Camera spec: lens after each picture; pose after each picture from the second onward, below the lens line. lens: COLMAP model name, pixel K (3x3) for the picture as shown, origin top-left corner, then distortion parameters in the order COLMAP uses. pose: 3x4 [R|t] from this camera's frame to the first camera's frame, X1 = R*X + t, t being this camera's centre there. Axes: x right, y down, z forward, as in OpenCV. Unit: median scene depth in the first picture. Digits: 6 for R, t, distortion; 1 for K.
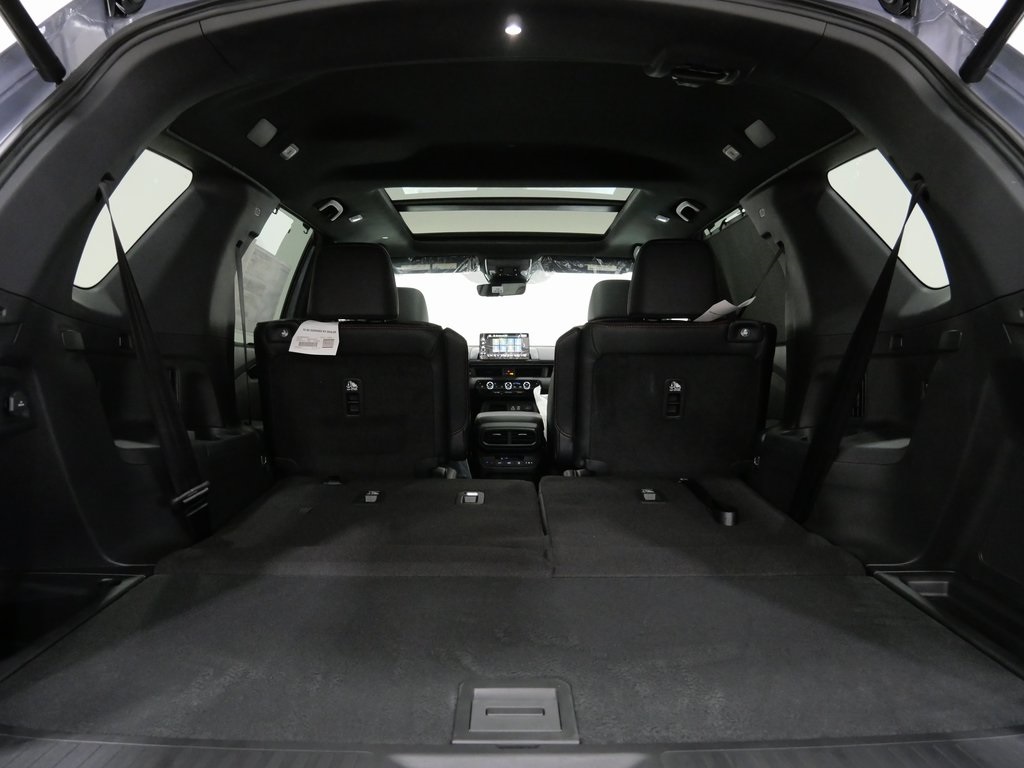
lens RADIAL K [[744.7, 0, 510.8], [0, 744.7, 382.9], [0, 0, 1]] dist [-0.049237, 0.011634]
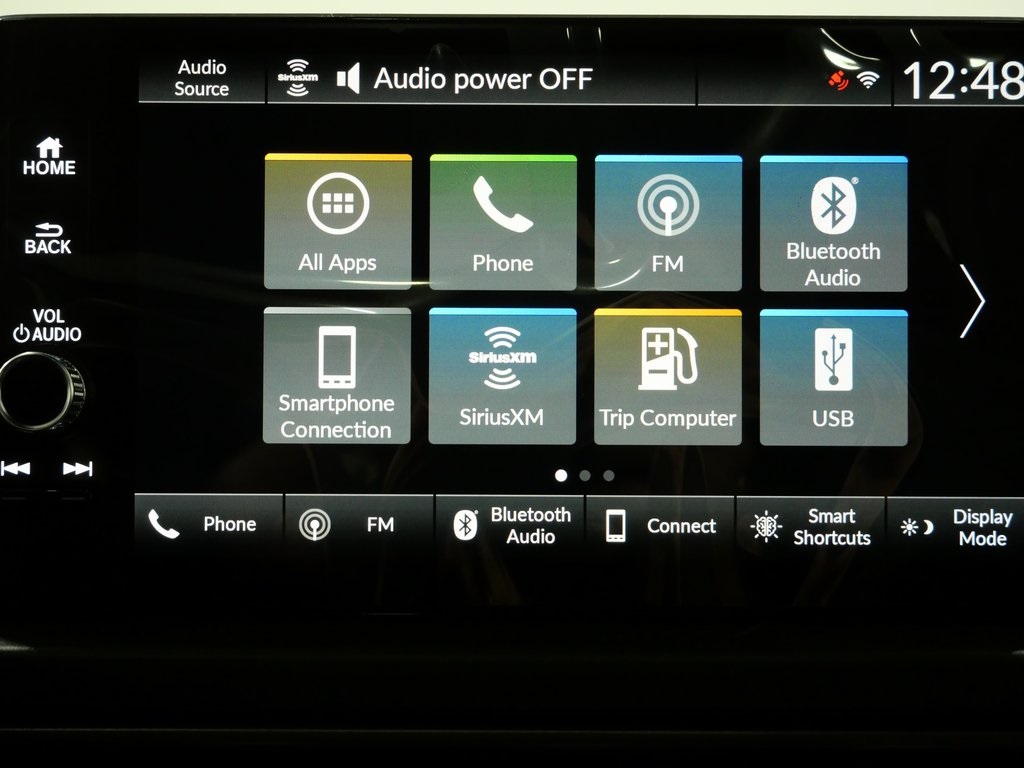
lens RADIAL K [[1681.9, 0, 508.4], [0, 1681.9, 385.6], [0, 0, 1]] dist [0.008151, 0.000000]
pose [[0.999907, 0.005737, -0.012348, -0.008252], [-0.005866, 0.999929, -0.010409, -0.044009], [0.012287, 0.010480, 0.999870, 0.899354]]
